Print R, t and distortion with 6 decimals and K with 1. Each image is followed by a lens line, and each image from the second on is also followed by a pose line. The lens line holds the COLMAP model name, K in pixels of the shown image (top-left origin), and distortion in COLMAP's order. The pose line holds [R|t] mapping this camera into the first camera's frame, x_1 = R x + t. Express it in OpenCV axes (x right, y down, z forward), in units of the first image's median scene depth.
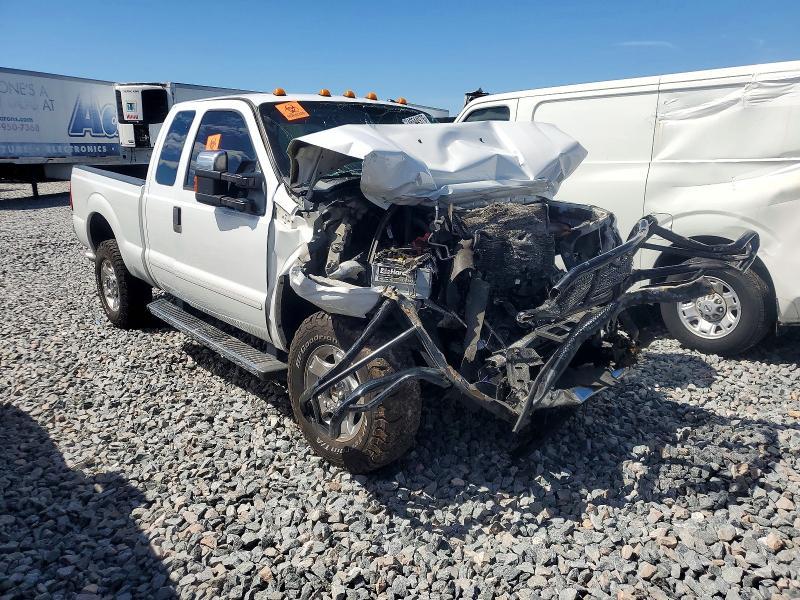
lens RADIAL K [[689.0, 0, 379.8], [0, 689.0, 302.7], [0, 0, 1]] dist [-0.061643, 0.113707]
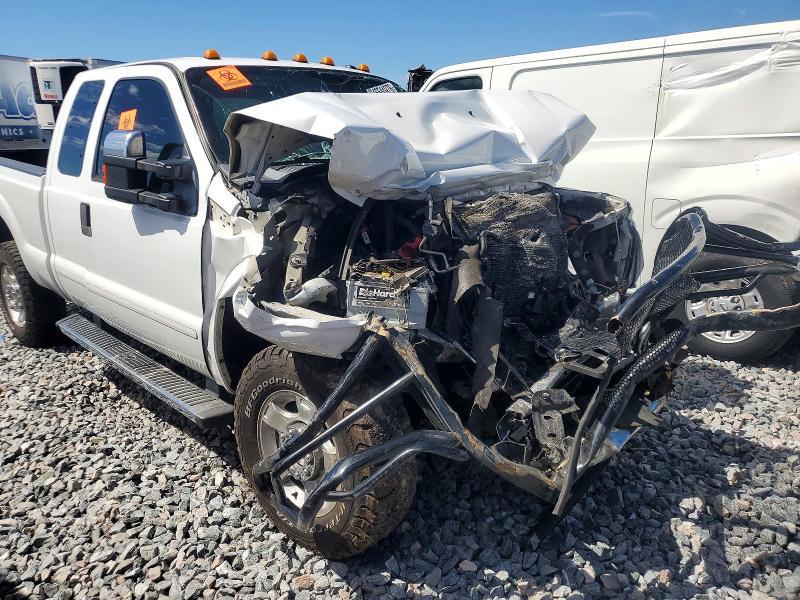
lens RADIAL K [[689.0, 0, 379.8], [0, 689.0, 302.7], [0, 0, 1]] dist [-0.061643, 0.113707]
pose [[0.996159, -0.030291, 0.082161, -0.032099], [0.028067, 0.999211, 0.028084, -0.046872], [-0.082947, -0.025671, 0.996223, 0.230472]]
